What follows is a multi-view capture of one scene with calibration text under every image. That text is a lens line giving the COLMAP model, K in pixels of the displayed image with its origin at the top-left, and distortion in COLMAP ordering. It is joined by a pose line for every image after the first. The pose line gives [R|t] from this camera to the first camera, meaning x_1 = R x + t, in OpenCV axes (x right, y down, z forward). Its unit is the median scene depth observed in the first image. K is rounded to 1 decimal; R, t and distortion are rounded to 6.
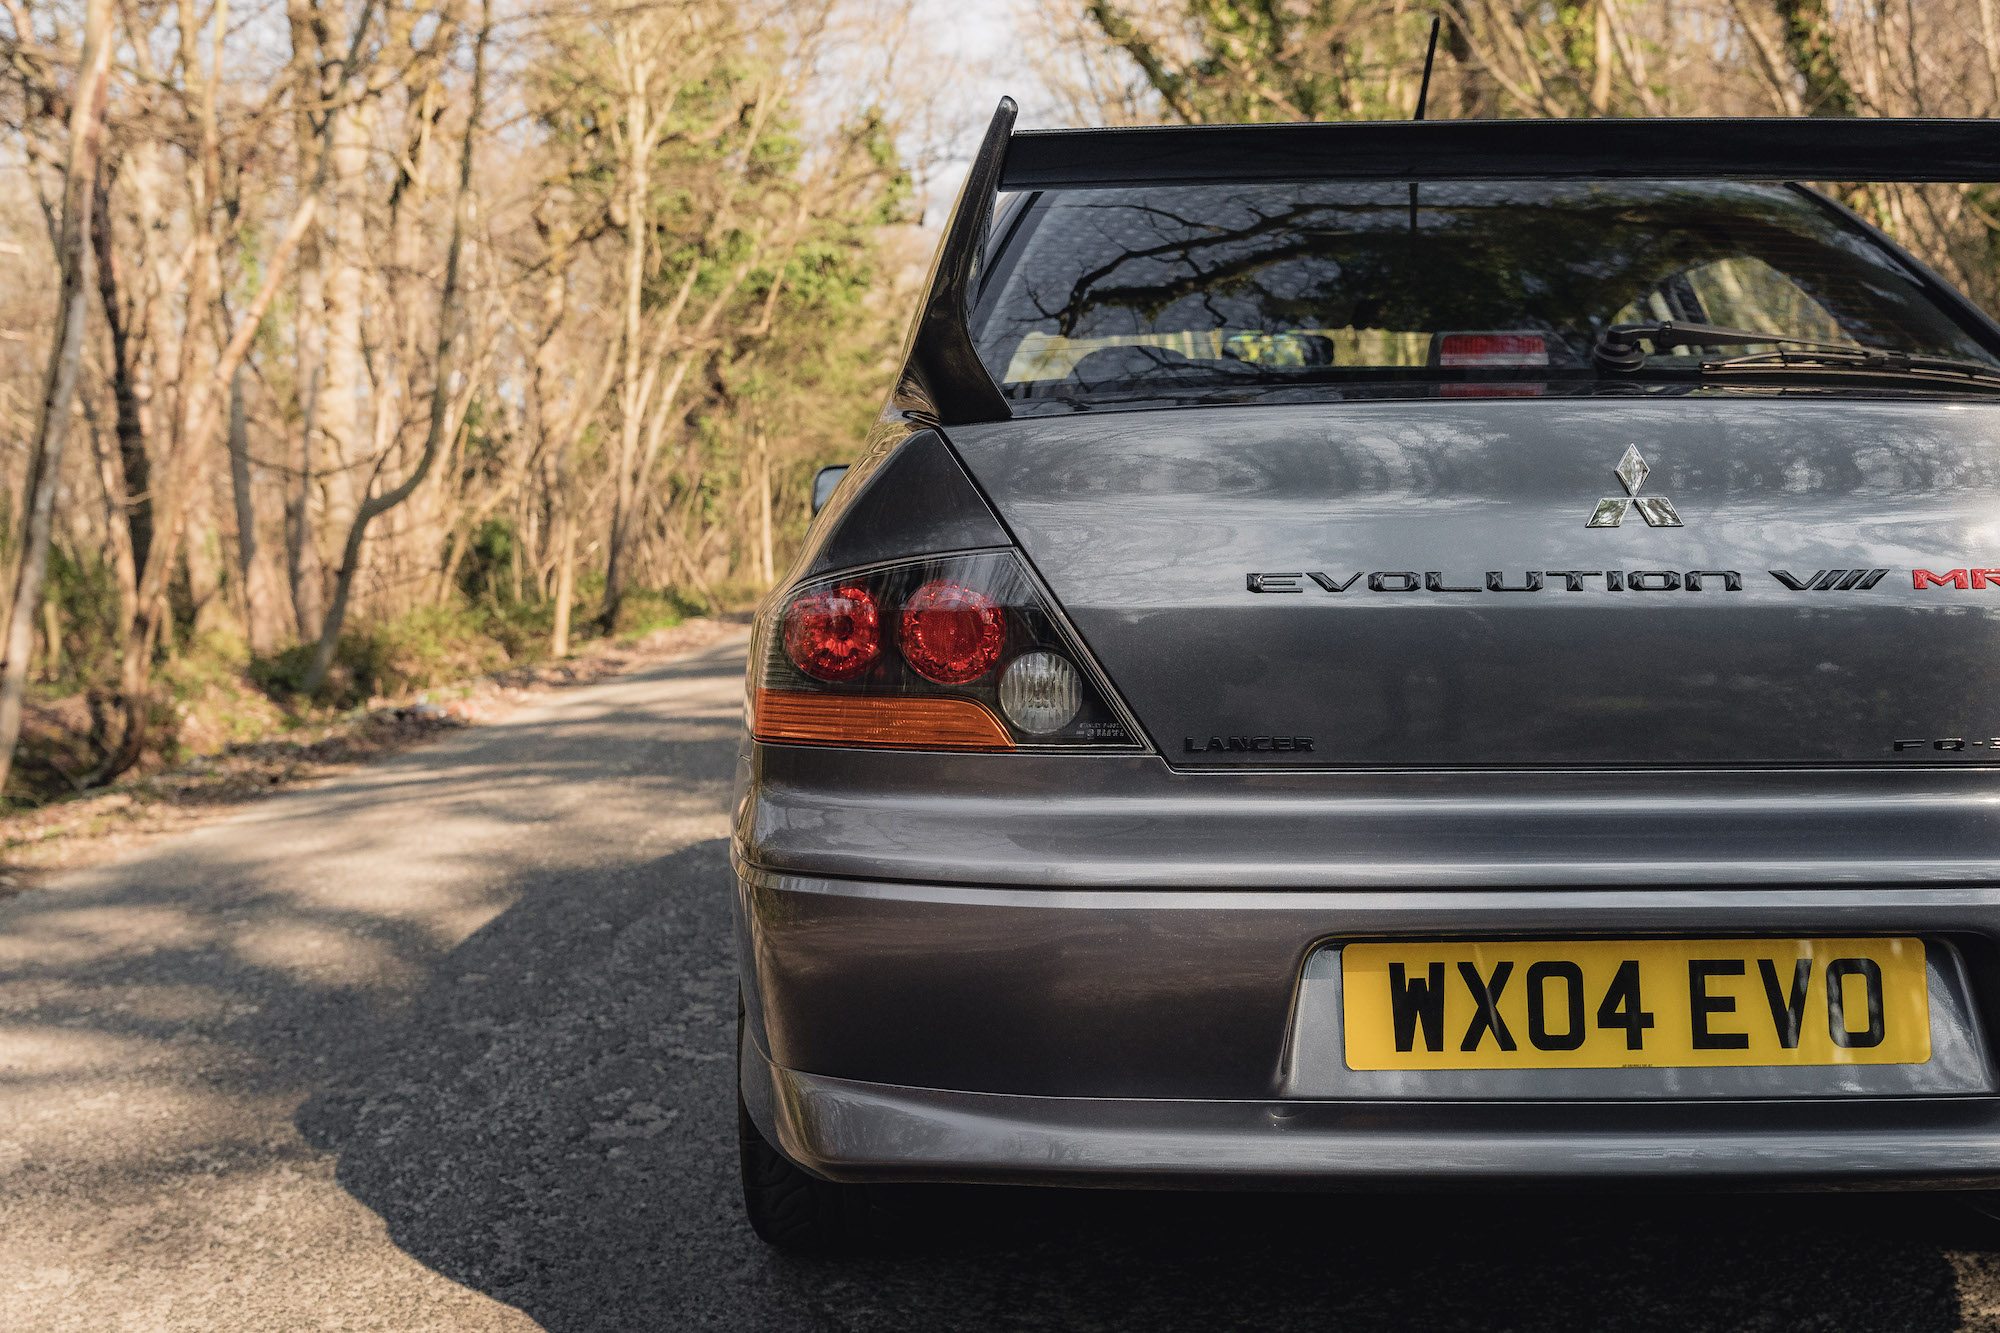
lens RADIAL K [[1985.1, 0, 1000.0], [0, 1985.1, 666.5], [0, 0, 1]] dist [-0.000827, -0.000423]
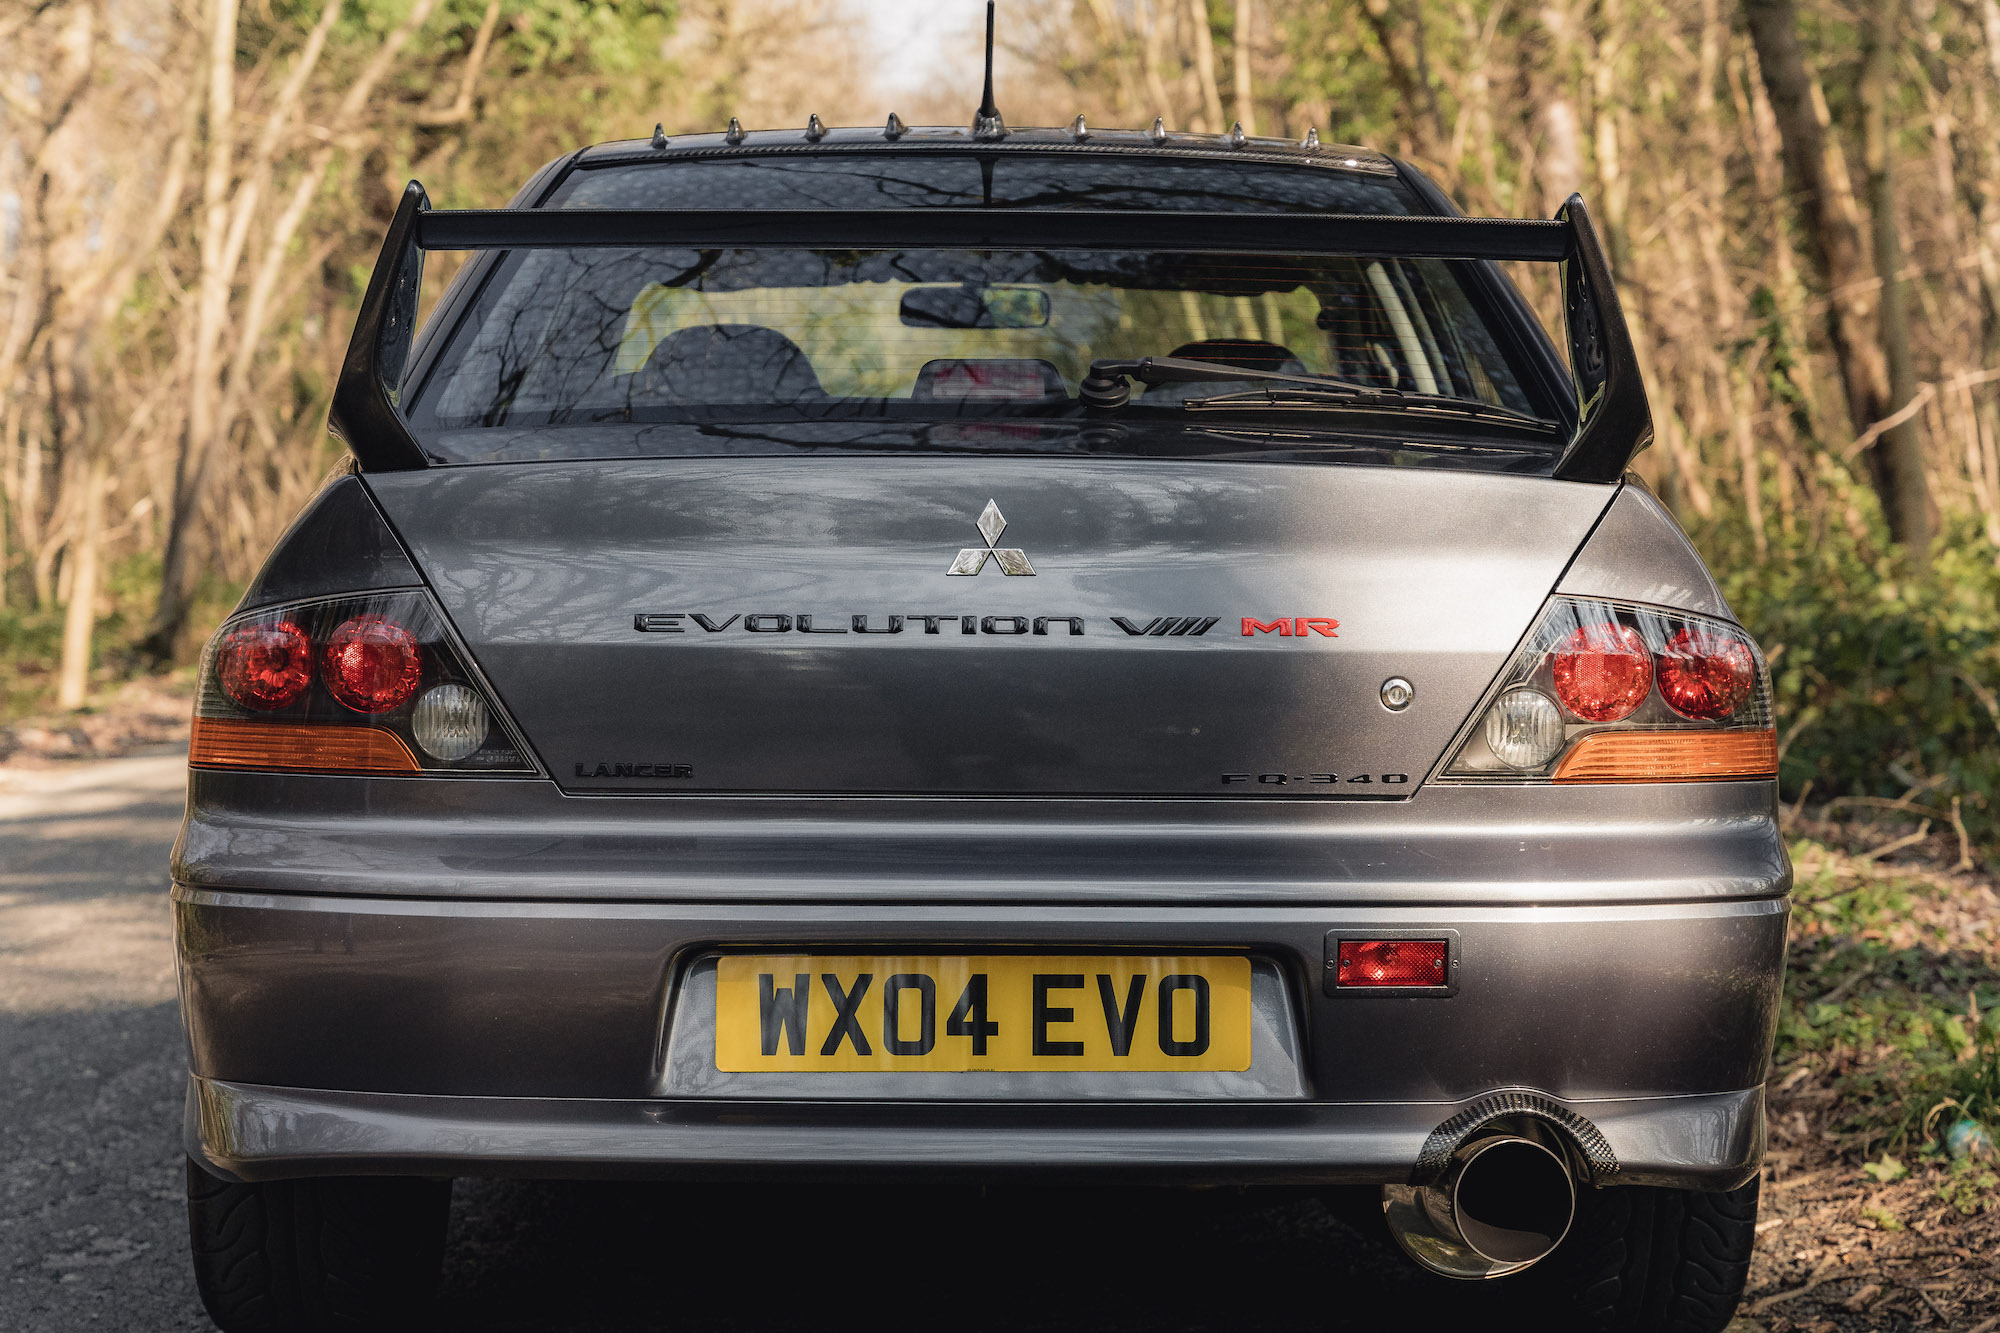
lens RADIAL K [[4150.5, 0, 998.8], [0, 4150.5, 612.2], [0, 0, 1]] dist [0.099405, -0.062351]
pose [[0.999912, 0.012356, -0.004774, 0.146172], [-0.012508, 0.999367, -0.033295, 0.011187], [0.004360, 0.033352, 0.999434, -0.556471]]
